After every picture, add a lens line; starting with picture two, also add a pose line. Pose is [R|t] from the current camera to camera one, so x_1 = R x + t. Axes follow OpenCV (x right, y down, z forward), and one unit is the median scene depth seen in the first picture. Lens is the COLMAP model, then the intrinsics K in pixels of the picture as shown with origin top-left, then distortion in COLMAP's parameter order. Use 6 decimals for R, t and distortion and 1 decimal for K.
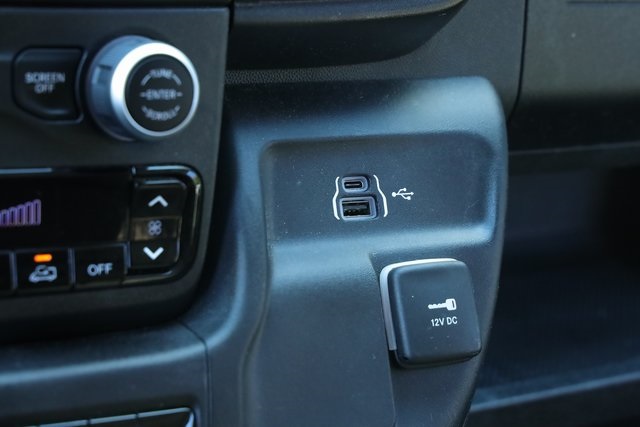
lens RADIAL K [[1749.0, 0, 320.0], [0, 1749.0, 213.5], [0, 0, 1]] dist [0.519646, -0.242219]
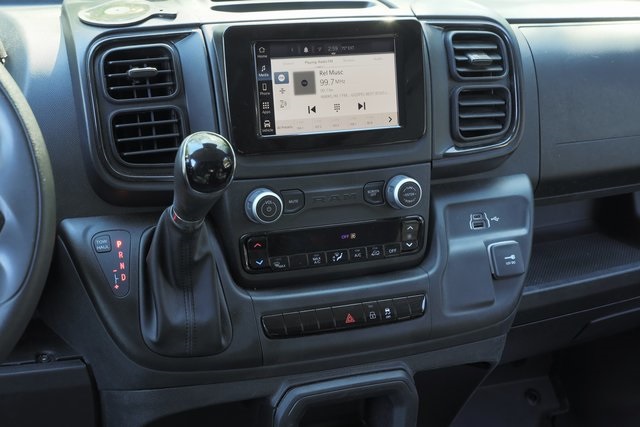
lens RADIAL K [[968.7, 0, 320.0], [0, 968.7, 213.5], [0, 0, 1]] dist [0.155028, -0.020882]
pose [[0.982533, -0.045383, -0.180468, 0.056231], [0.048884, 0.998692, 0.014995, -0.060685], [0.179552, -0.023555, 0.983467, -0.648511]]
